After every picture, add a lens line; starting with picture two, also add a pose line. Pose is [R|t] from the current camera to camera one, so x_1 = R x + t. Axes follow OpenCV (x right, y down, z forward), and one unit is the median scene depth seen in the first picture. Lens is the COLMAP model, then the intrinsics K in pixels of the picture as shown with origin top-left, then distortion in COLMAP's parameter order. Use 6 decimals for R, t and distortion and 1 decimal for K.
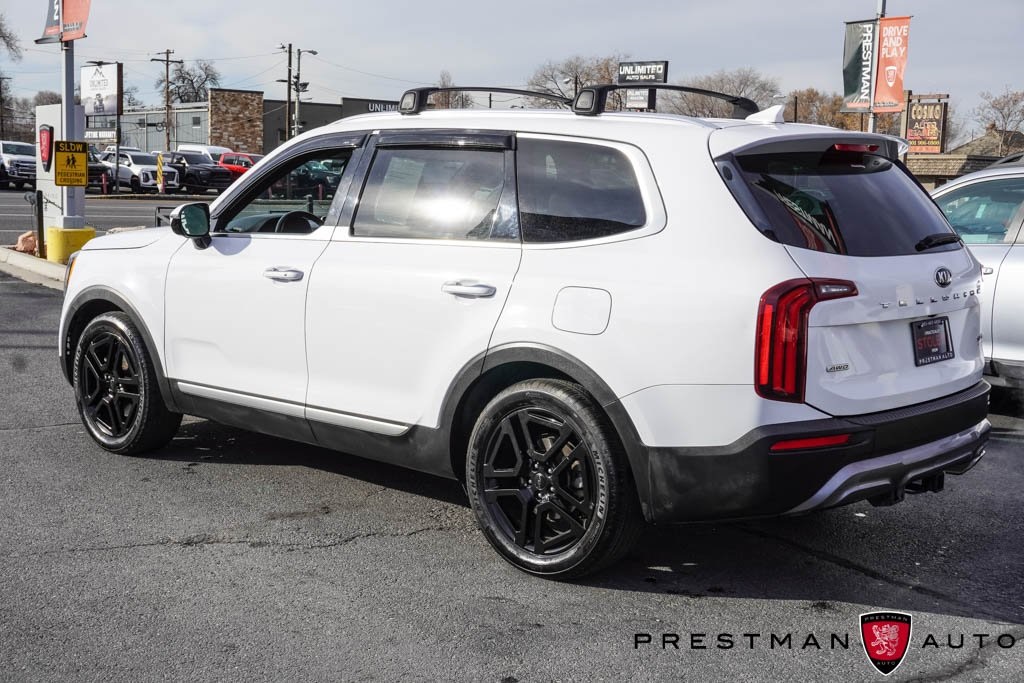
lens RADIAL K [[1305.5, 0, 512.5], [0, 1305.5, 337.2], [0, 0, 1]] dist [0.009616, 0.000000]
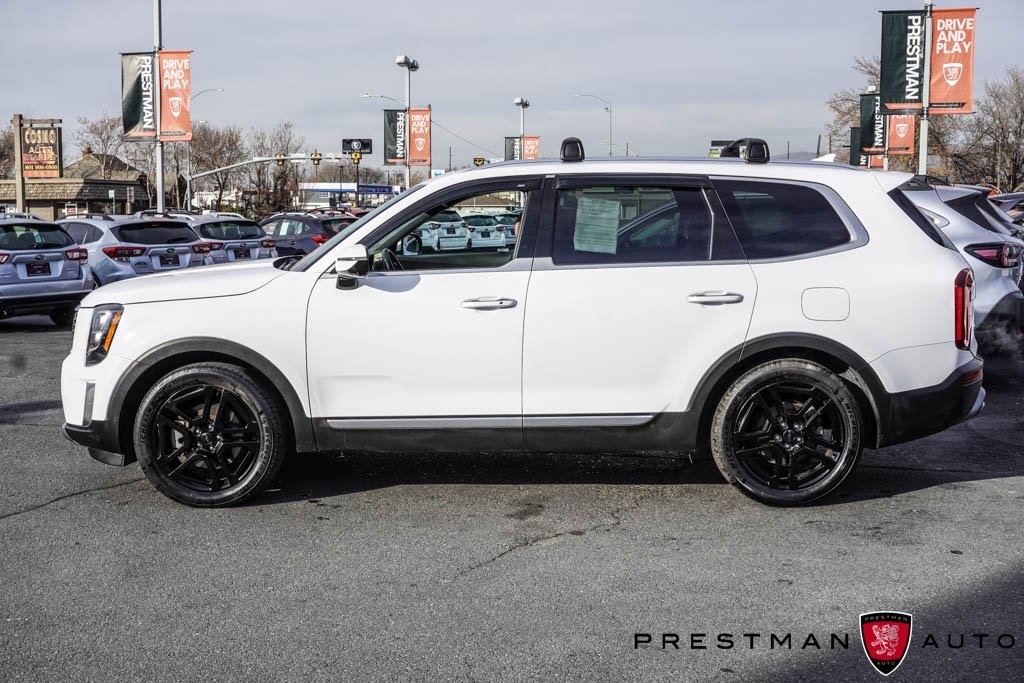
lens RADIAL K [[1305.5, 0, 514.5], [0, 1305.5, 339.6], [0, 0, 1]] dist [0.009616, 0.000000]
pose [[0.764932, -0.096163, 0.636892, -0.186610], [0.105812, 0.994120, 0.023015, -0.008676], [-0.635360, 0.049786, 0.770609, 0.025661]]
